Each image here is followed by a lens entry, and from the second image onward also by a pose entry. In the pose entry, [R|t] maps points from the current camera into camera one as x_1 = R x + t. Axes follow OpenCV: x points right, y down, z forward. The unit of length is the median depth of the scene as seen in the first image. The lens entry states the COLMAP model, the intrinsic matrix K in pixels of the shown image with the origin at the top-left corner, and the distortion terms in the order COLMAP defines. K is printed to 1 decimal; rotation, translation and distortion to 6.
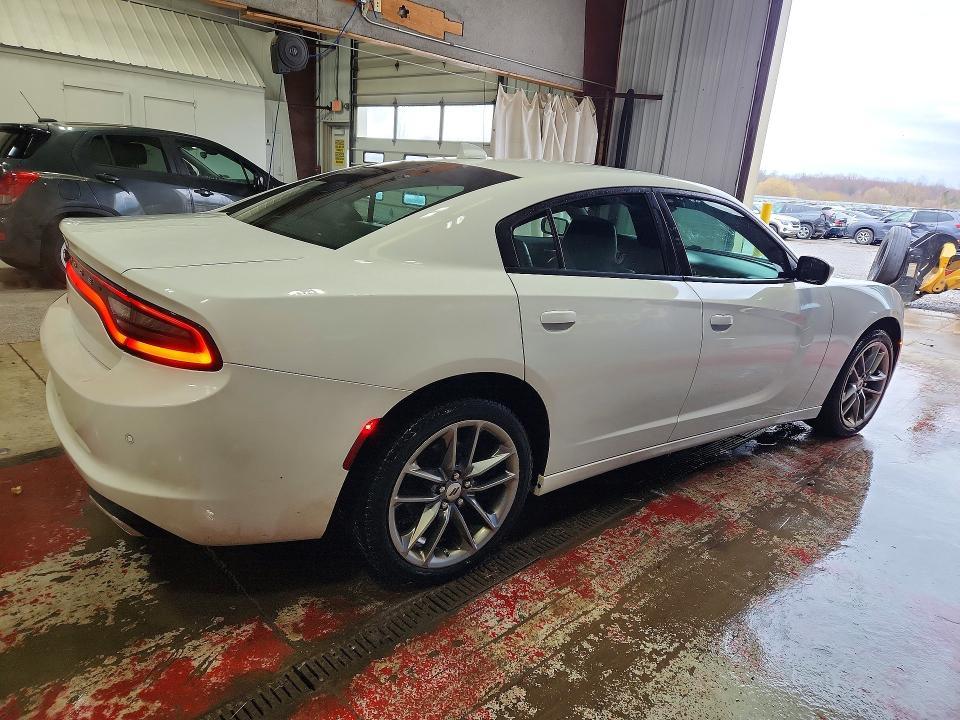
lens RADIAL K [[631.1, 0, 480.0], [0, 631.1, 360.0], [0, 0, 1]] dist [0.032938, -0.021832]
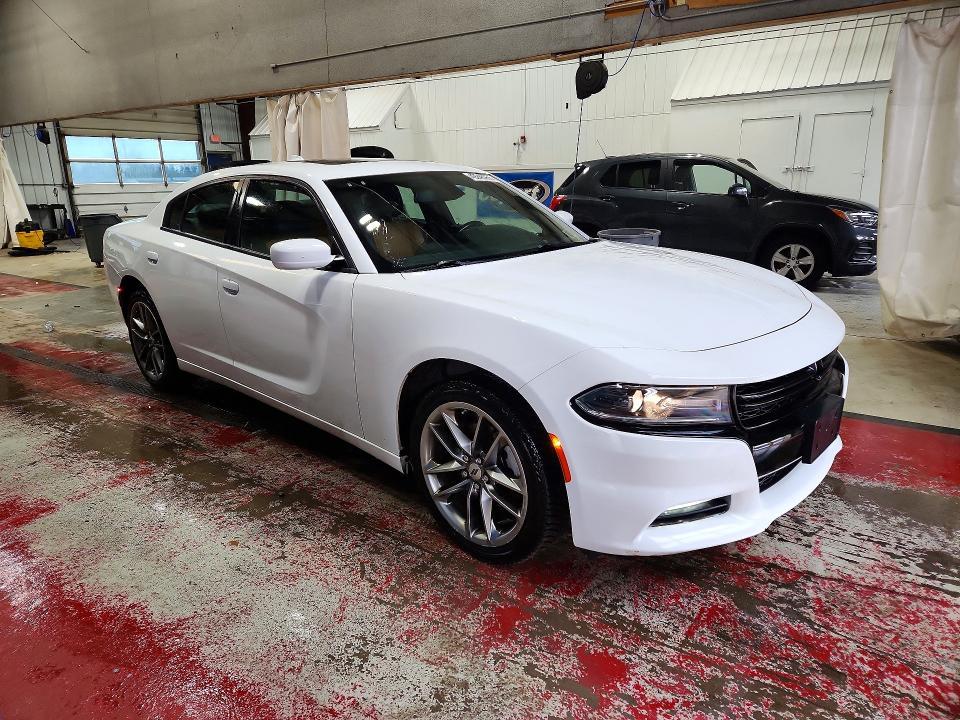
lens RADIAL K [[644.8, 0, 449.8], [0, 644.8, 359.8], [0, 0, 1]] dist [0.048602, -0.037593]
pose [[0.168844, 0.190874, -0.966985, 1.355074], [-0.243901, 0.958649, 0.146641, -0.169361], [0.954989, 0.211089, 0.208416, 0.967701]]
